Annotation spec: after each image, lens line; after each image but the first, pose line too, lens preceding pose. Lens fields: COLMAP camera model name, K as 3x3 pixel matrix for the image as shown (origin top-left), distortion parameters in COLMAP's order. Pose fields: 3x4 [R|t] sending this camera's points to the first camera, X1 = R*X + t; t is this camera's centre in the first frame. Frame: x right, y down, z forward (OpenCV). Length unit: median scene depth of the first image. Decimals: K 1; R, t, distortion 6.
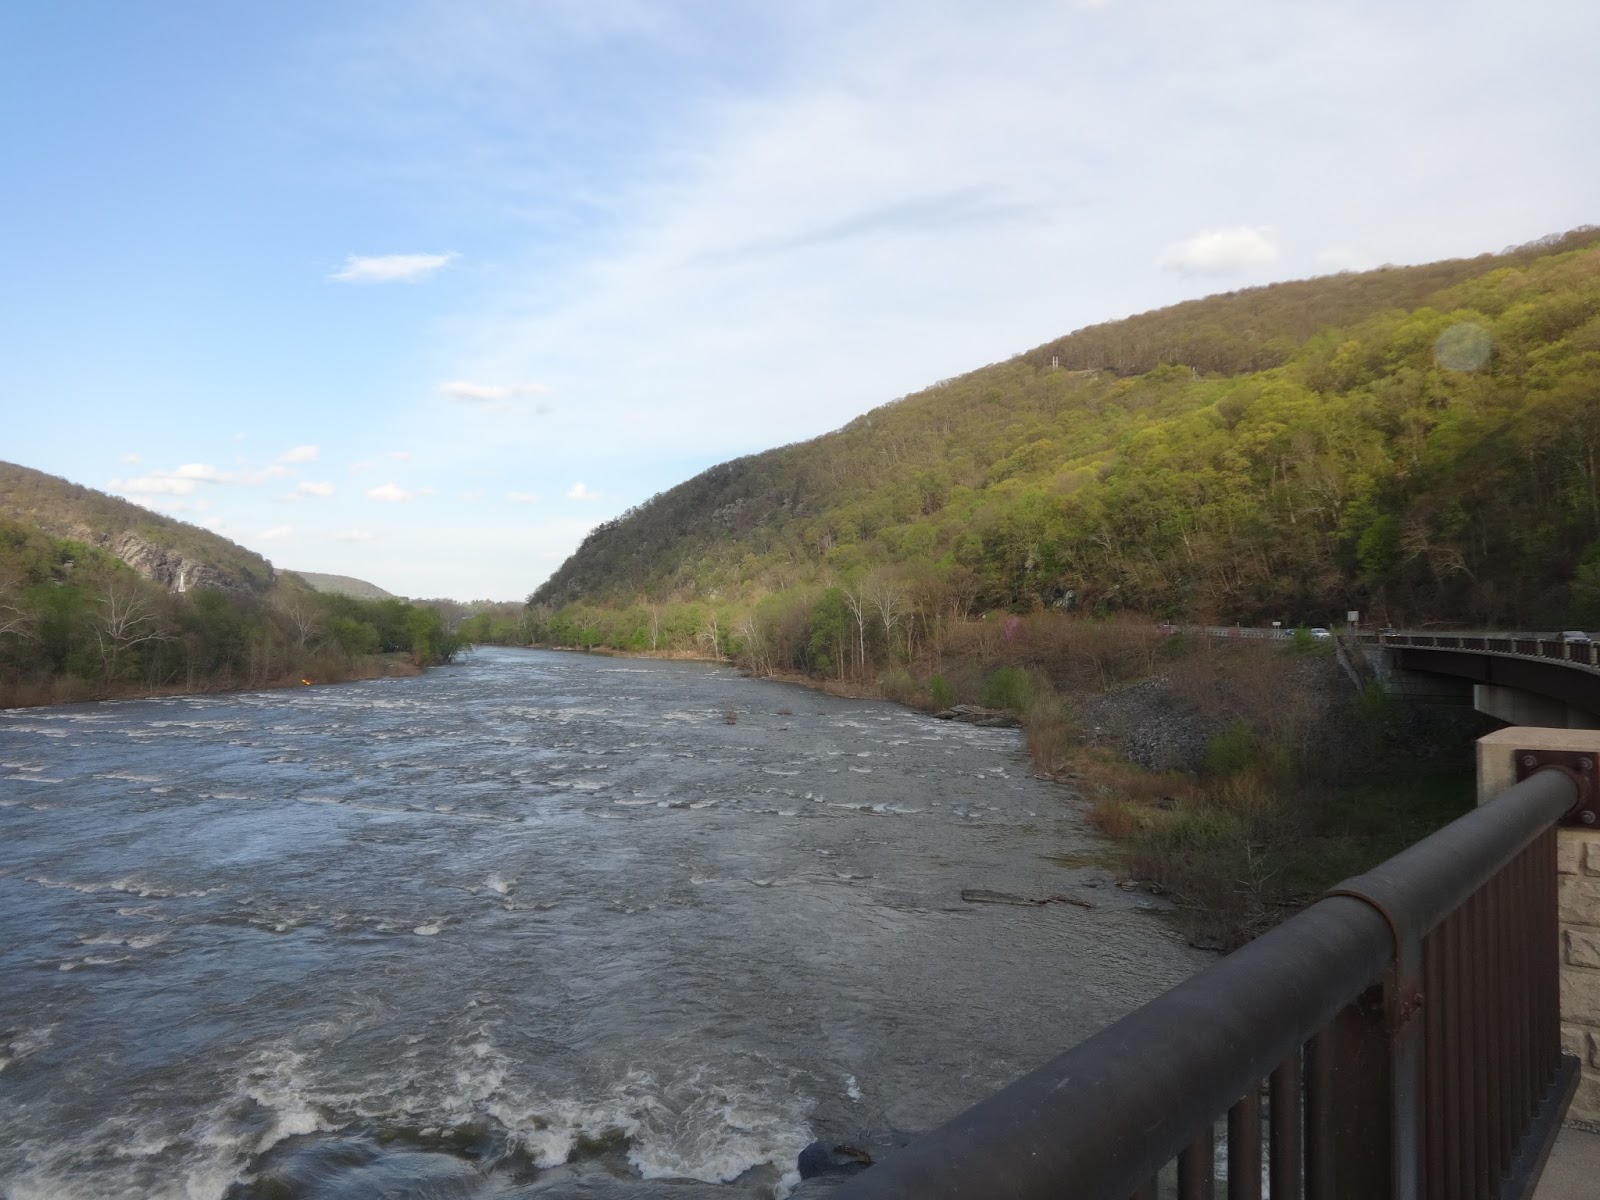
lens RADIAL K [[1197.7, 0, 800.0], [0, 1197.7, 600.0], [0, 0, 1]] dist [-0.005498, 0.004407]
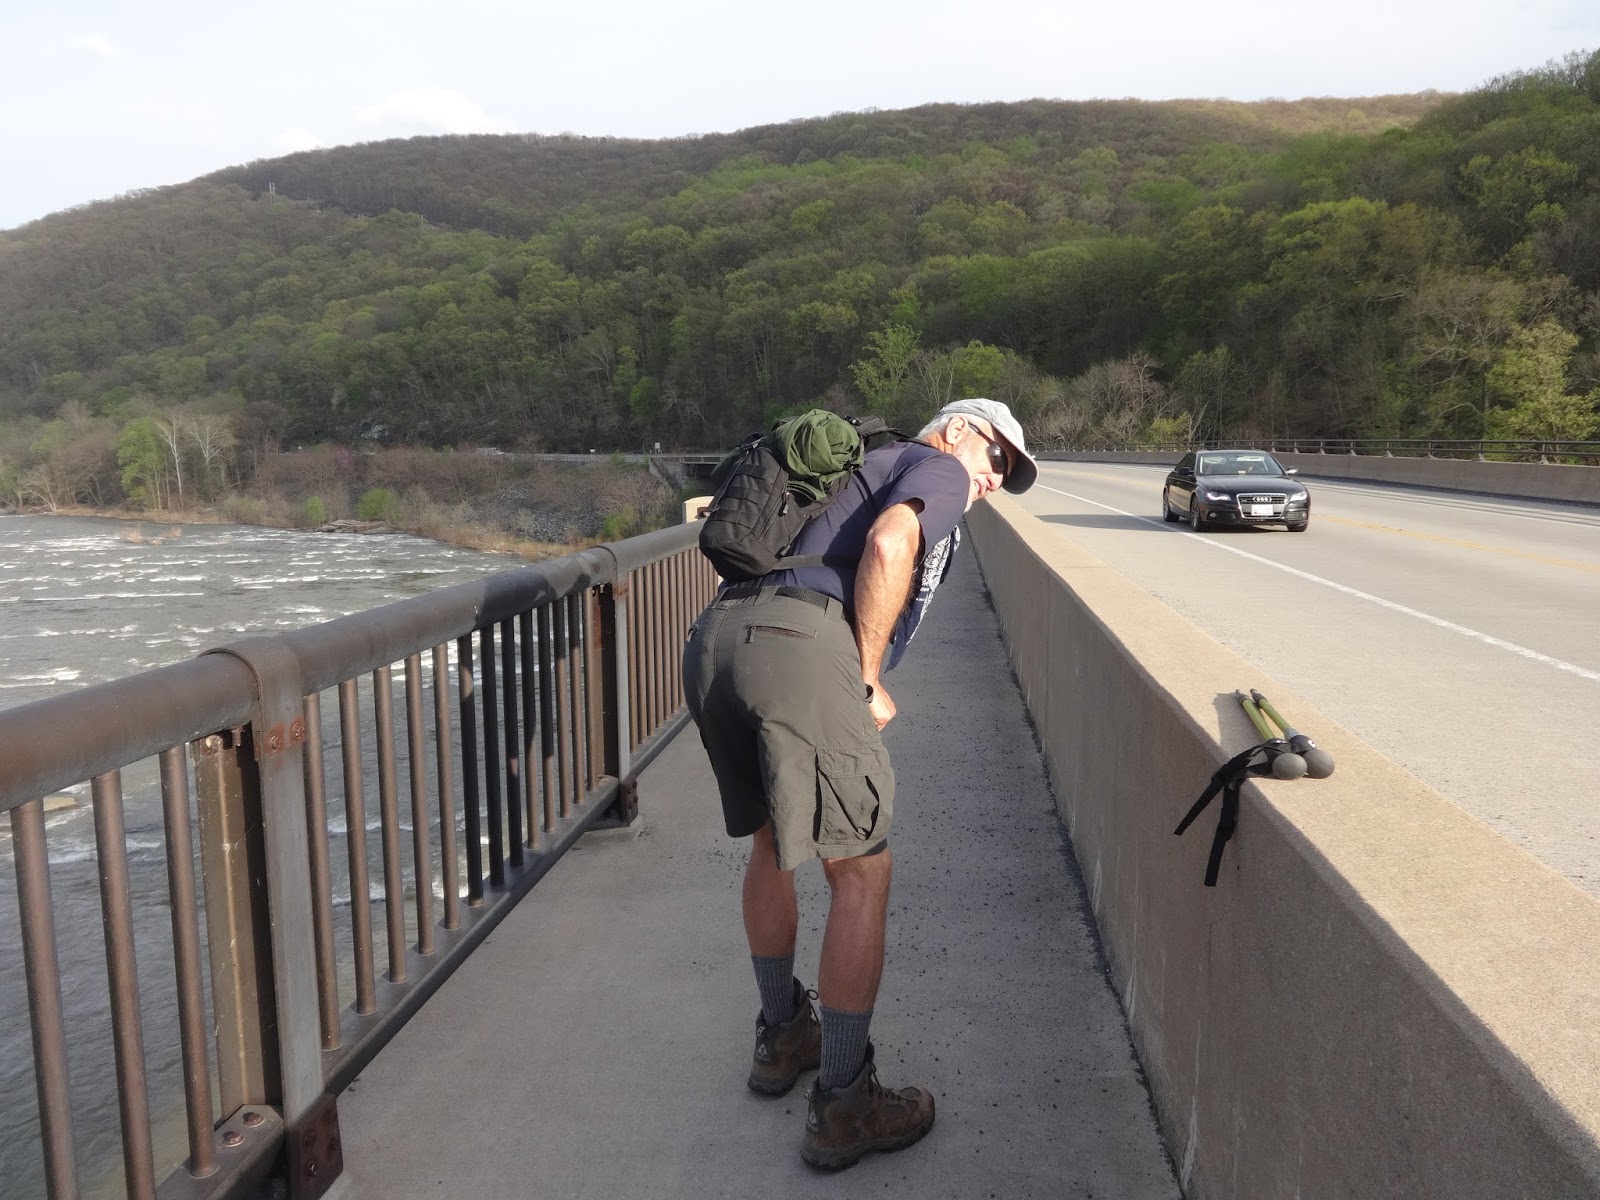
lens RADIAL K [[1197.7, 0, 800.0], [0, 1197.7, 600.0], [0, 0, 1]] dist [-0.005498, 0.004407]
pose [[0.786555, -0.092288, 0.610585, -0.182213], [0.003197, 0.989365, 0.145421, -0.006860], [-0.617512, -0.112430, 0.778485, -0.193861]]
